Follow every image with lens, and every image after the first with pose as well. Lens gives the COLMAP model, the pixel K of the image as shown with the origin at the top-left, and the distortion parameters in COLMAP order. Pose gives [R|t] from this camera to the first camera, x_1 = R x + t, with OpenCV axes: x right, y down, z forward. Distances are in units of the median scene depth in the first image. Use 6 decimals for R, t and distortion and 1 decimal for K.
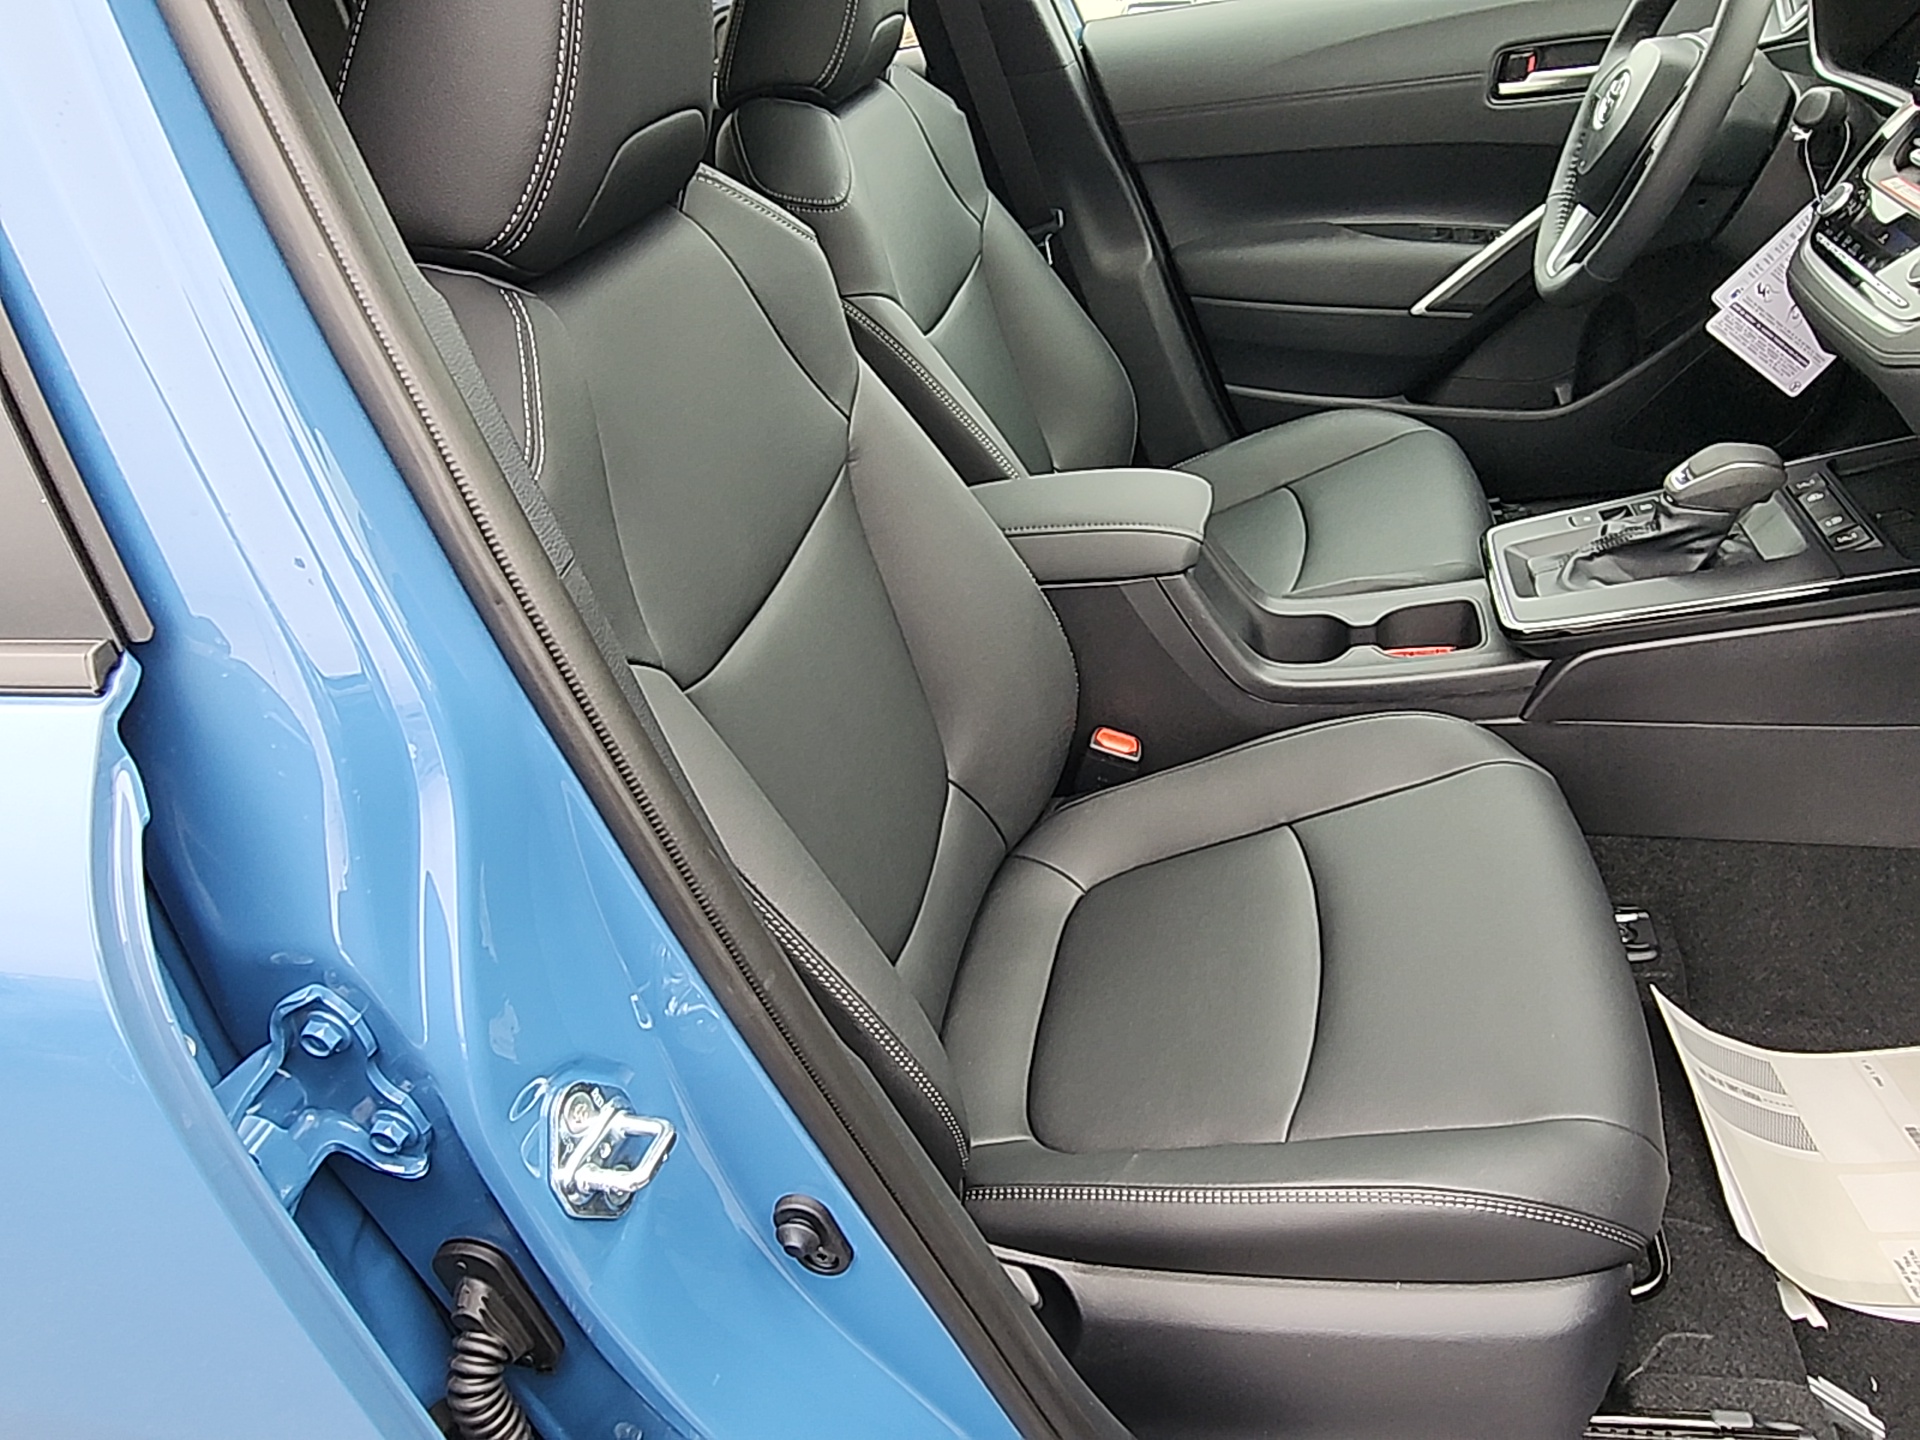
lens RADIAL K [[1278.2, 0, 970.0], [0, 1278.2, 734.1], [0, 0, 1]] dist [0.011867, -0.006200]
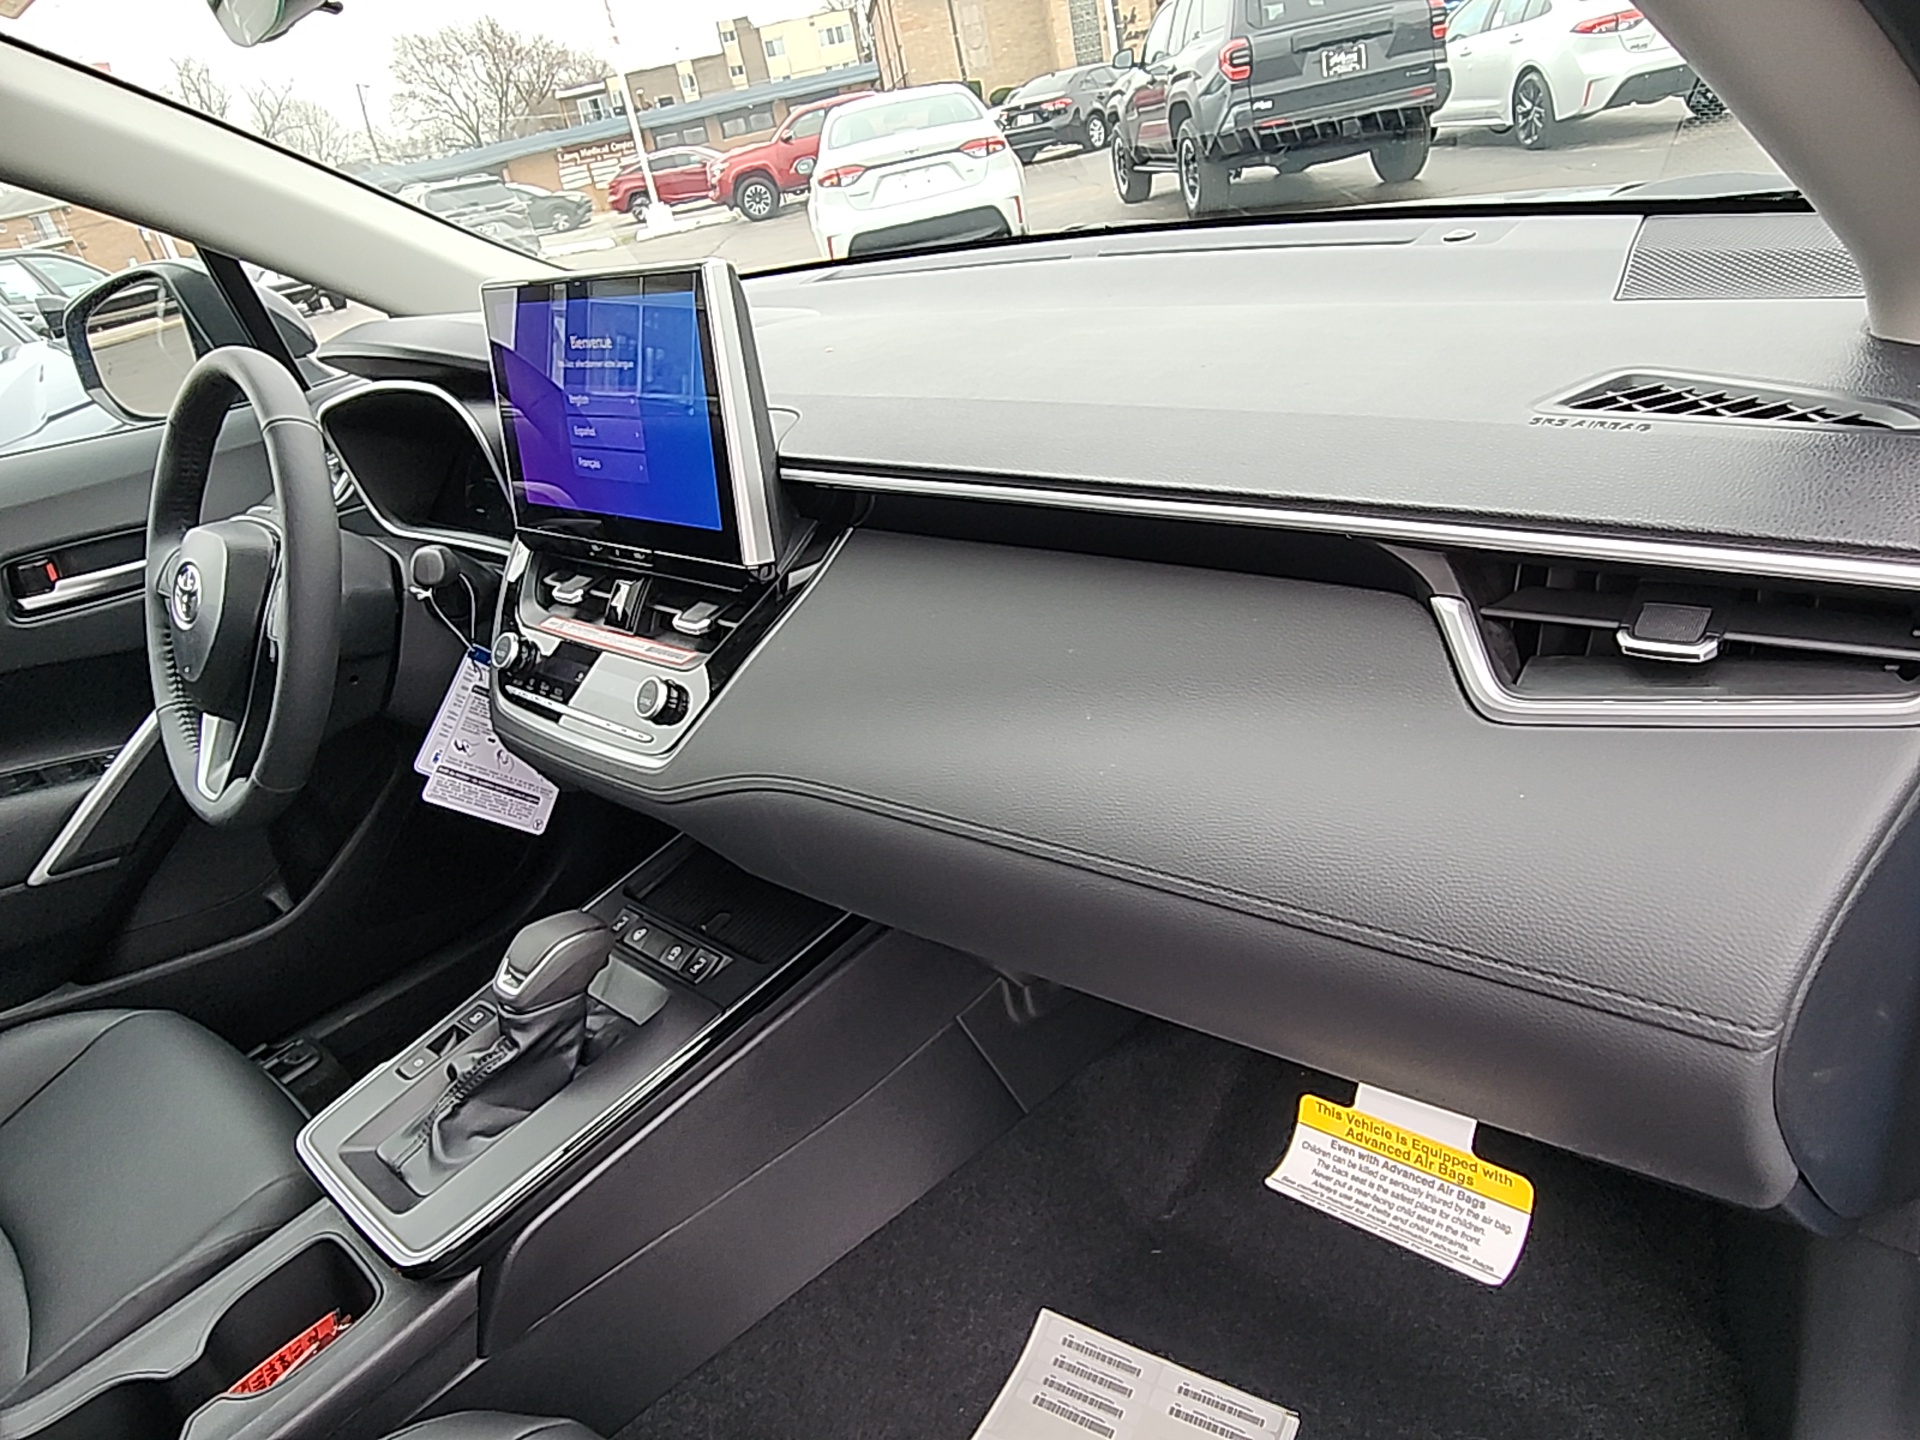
lens RADIAL K [[1278.2, 0, 970.0], [0, 1278.2, 734.1], [0, 0, 1]] dist [0.011867, -0.006200]
pose [[0.531358, -0.268905, 0.803336, 0.091187], [0.508653, 0.859593, -0.048706, -0.135451], [-0.677445, 0.434499, 0.593531, 0.233108]]
